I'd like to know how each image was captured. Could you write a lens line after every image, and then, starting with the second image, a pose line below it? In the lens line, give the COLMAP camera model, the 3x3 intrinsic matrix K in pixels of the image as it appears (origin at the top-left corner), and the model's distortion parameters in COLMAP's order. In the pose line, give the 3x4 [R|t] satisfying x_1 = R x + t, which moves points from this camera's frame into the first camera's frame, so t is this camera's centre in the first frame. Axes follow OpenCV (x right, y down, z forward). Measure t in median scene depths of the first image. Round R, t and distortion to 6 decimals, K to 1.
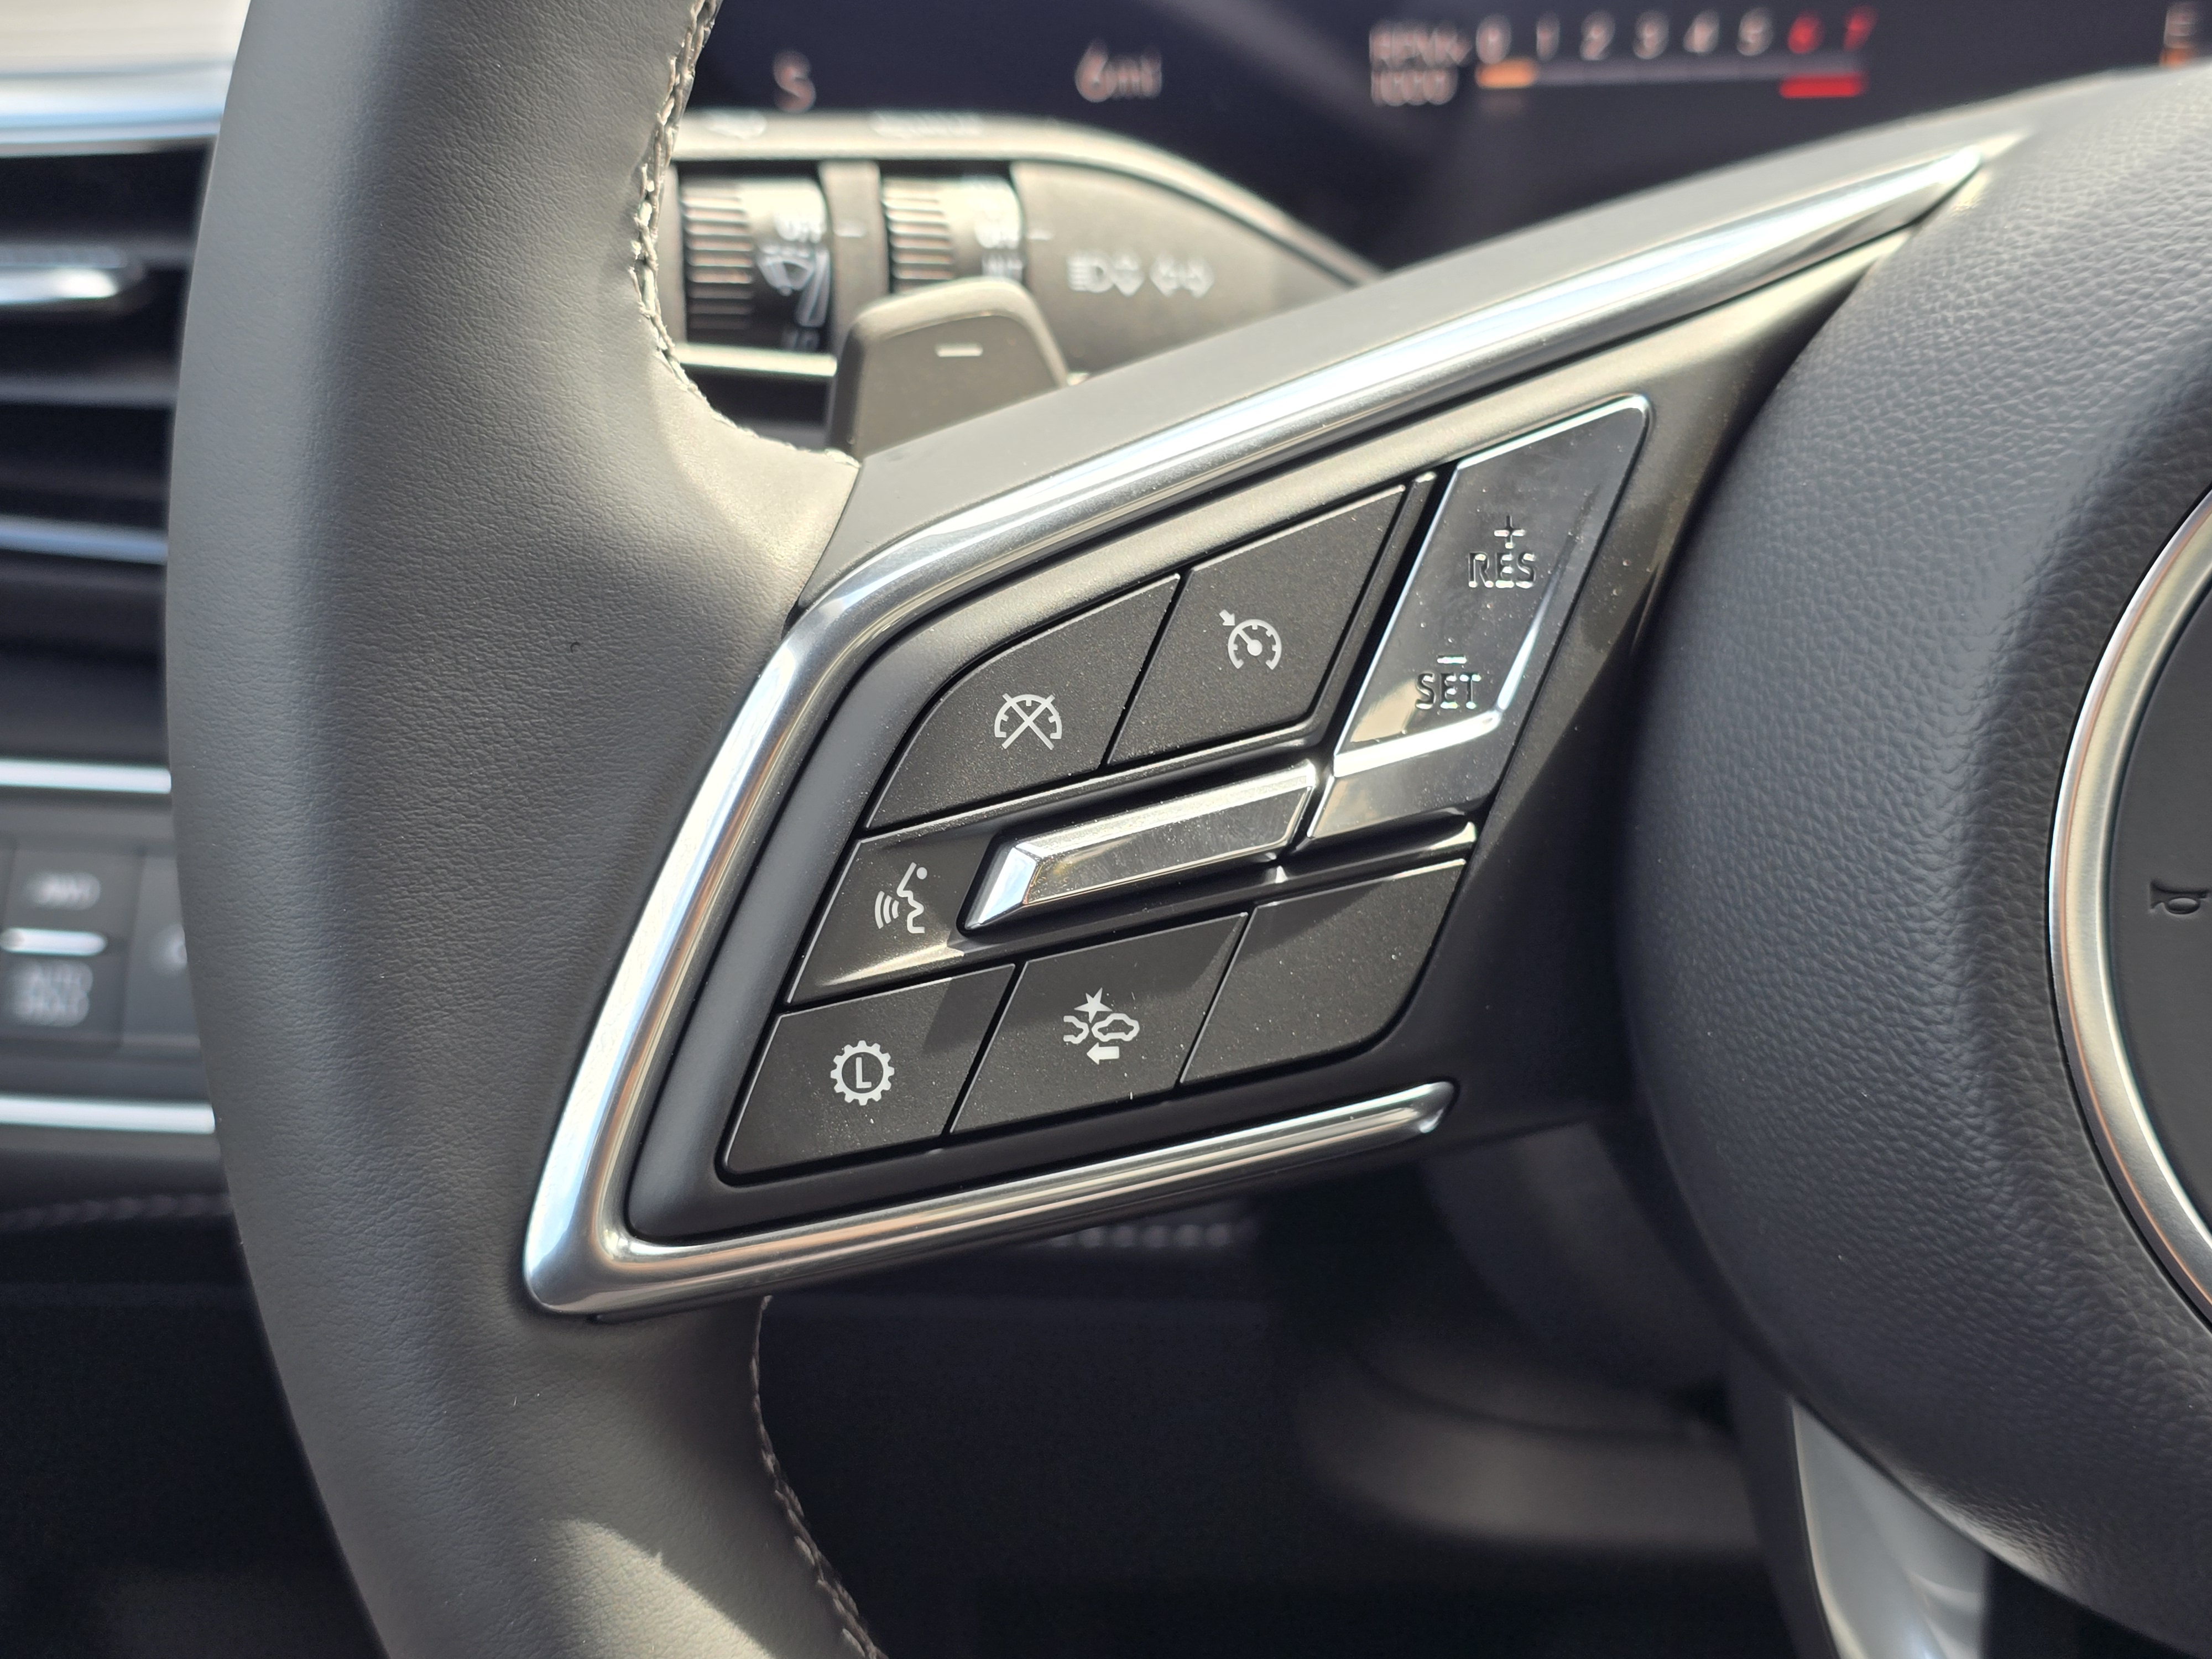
lens RADIAL K [[3238.2, 0, 1106.0], [0, 3238.2, 829.5], [0, 0, 1]] dist [0.169304, -0.782794]
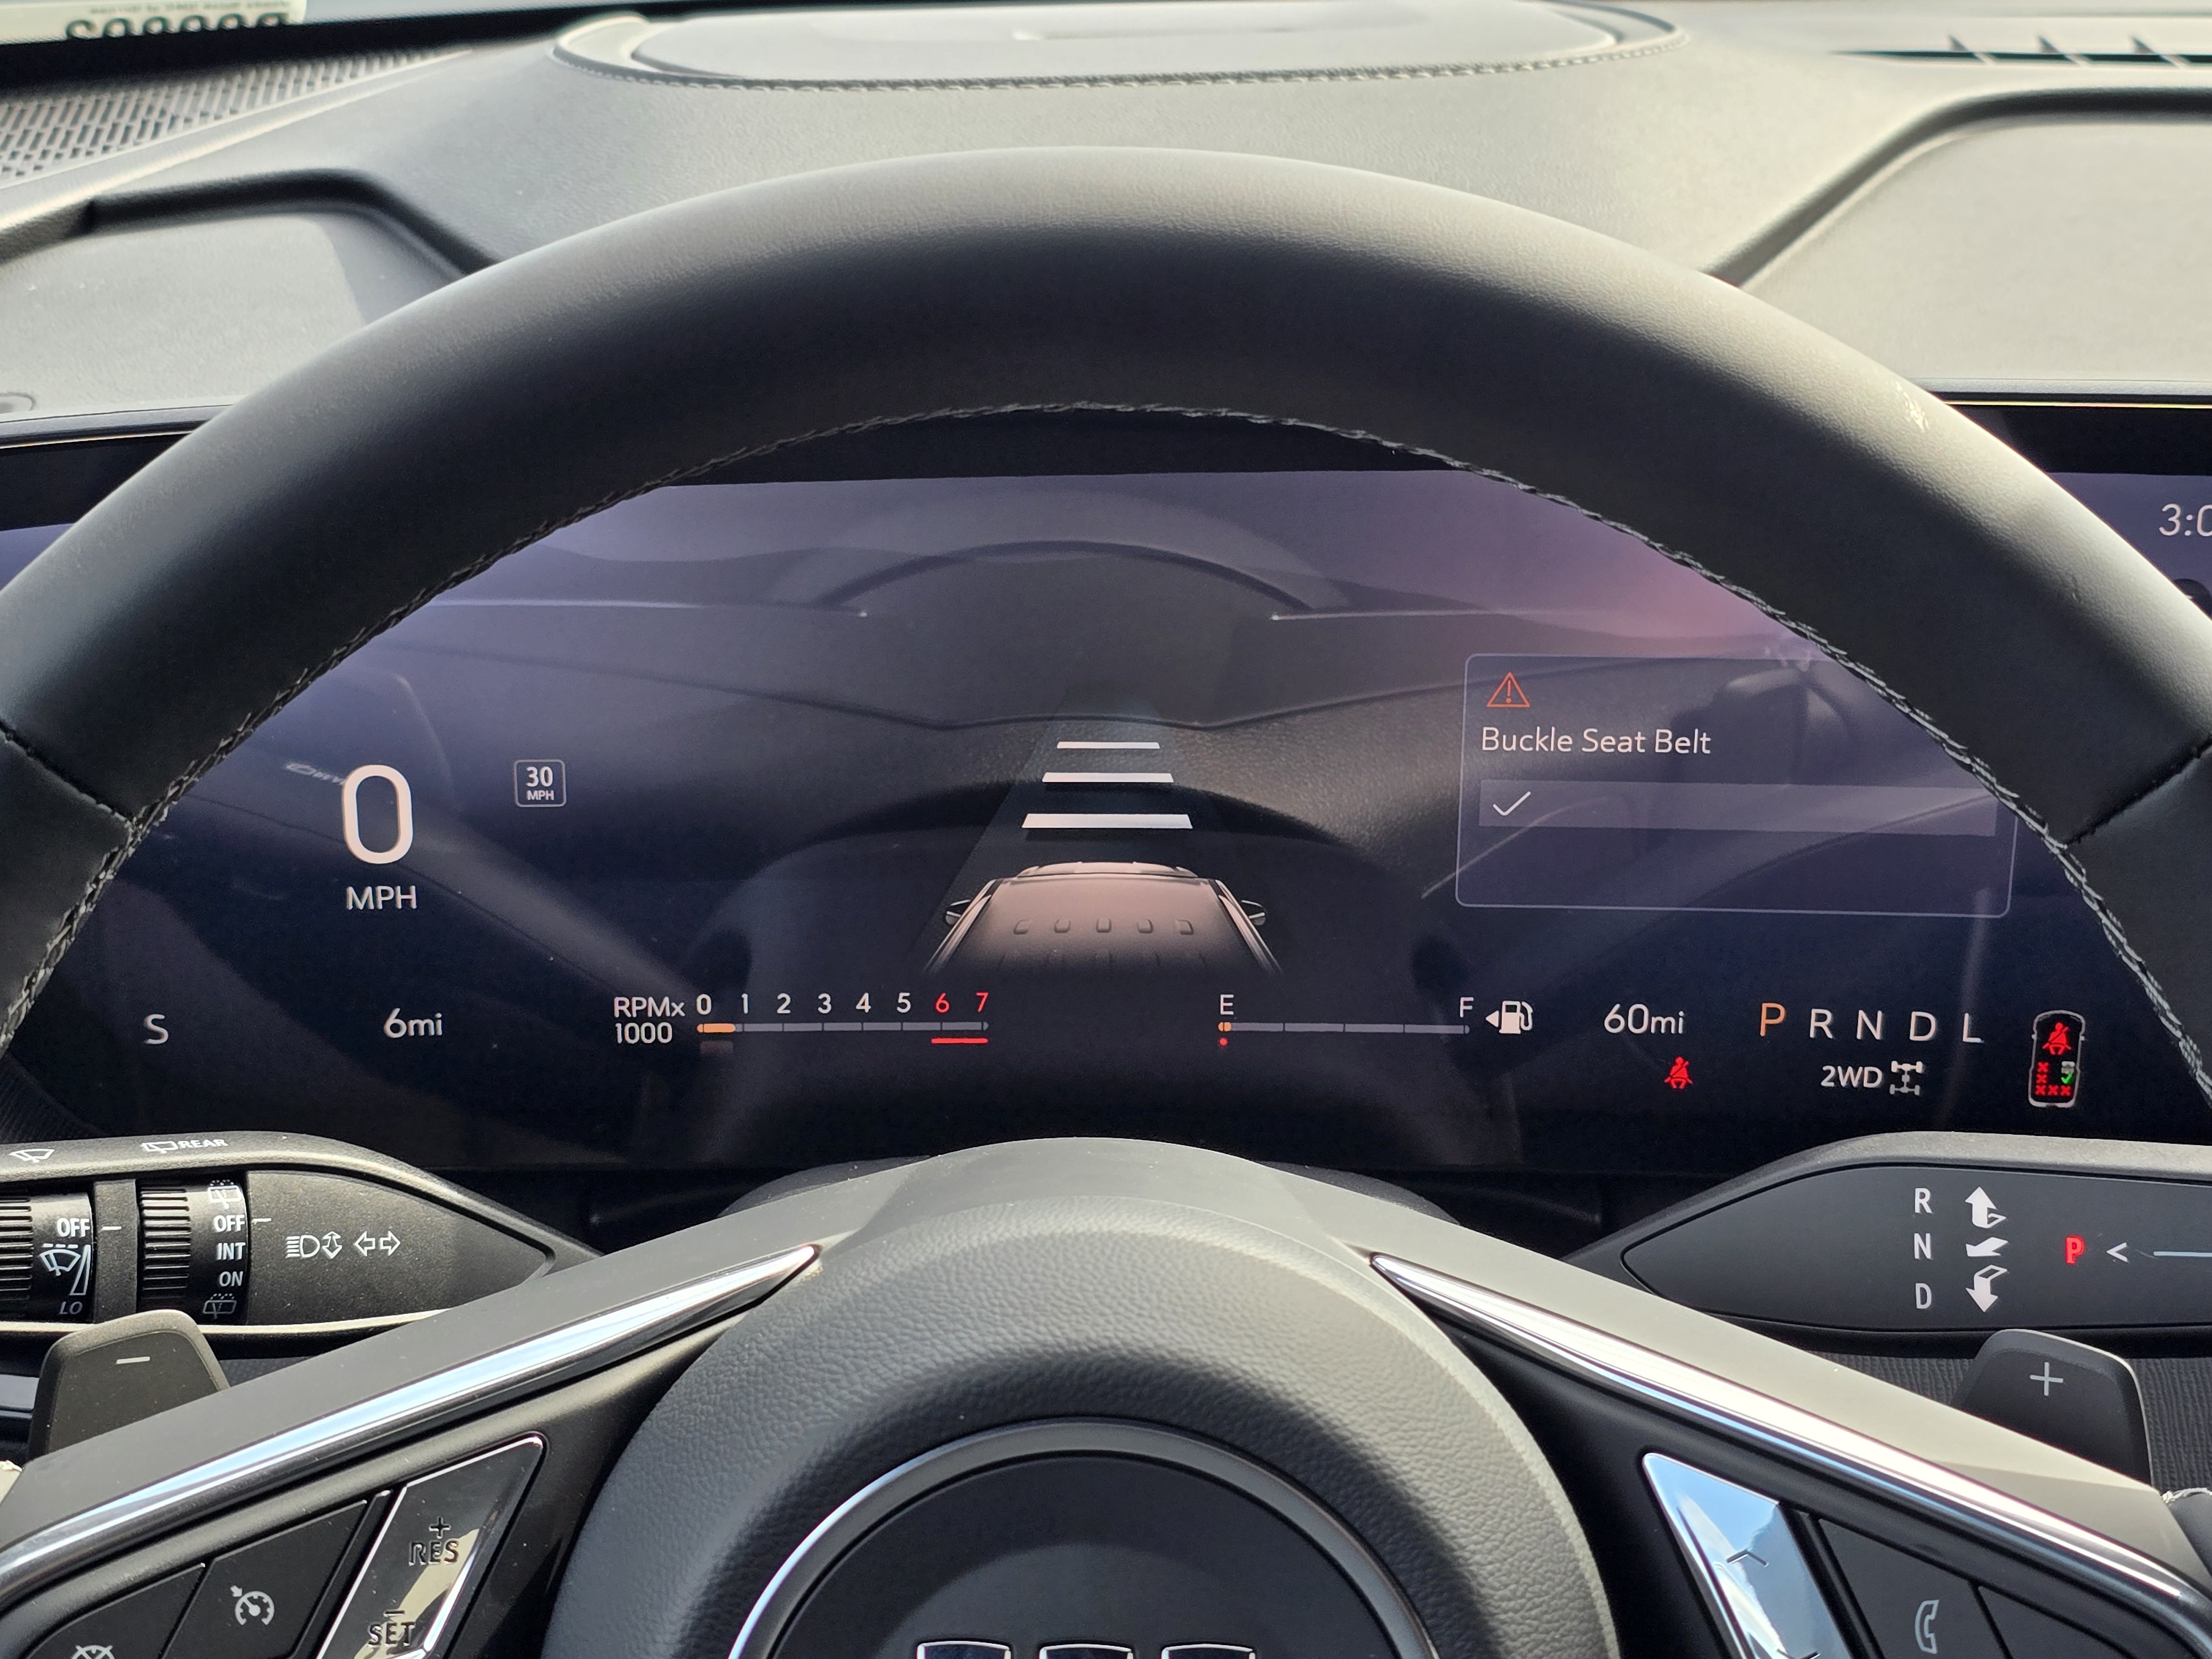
lens RADIAL K [[3776.2, 0, 1078.7], [0, 3776.2, 767.2], [0, 0, 1]] dist [0.177491, -0.697561]
pose [[0.999279, 0.025359, 0.028245, 0.368042], [-0.020853, 0.988507, -0.149727, -0.184743], [-0.031717, 0.149030, 0.988324, -0.851421]]
